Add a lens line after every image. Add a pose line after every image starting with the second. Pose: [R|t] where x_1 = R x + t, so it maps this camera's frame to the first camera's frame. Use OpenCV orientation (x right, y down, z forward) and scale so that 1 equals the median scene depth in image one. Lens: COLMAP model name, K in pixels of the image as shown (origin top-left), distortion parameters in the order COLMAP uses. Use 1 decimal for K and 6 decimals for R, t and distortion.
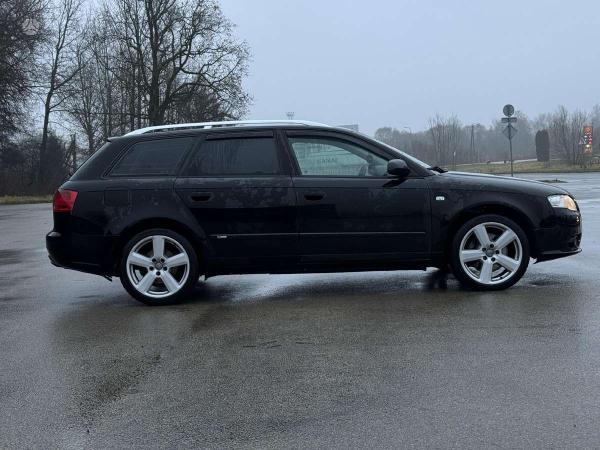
lens RADIAL K [[449.1, 0, 302.2], [0, 449.1, 227.1], [0, 0, 1]] dist [0.067232, -0.089530]
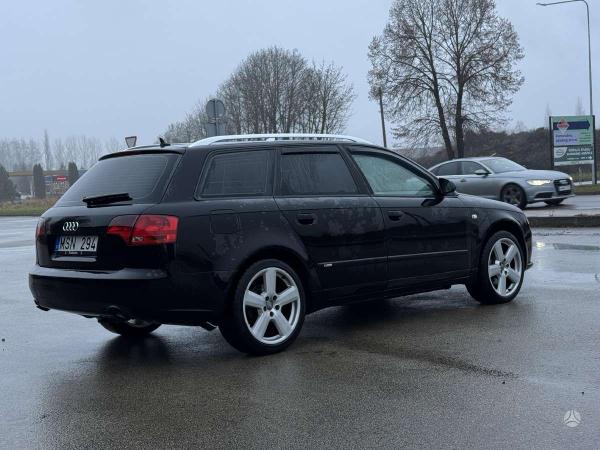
lens RADIAL K [[449.1, 0, 302.2], [0, 449.1, 227.1], [0, 0, 1]] dist [0.067232, -0.089530]
pose [[0.942441, -0.027609, 0.333230, -0.501784], [0.042510, 0.998392, -0.037507, -0.020772], [-0.331659, 0.049514, 0.942099, 0.194471]]
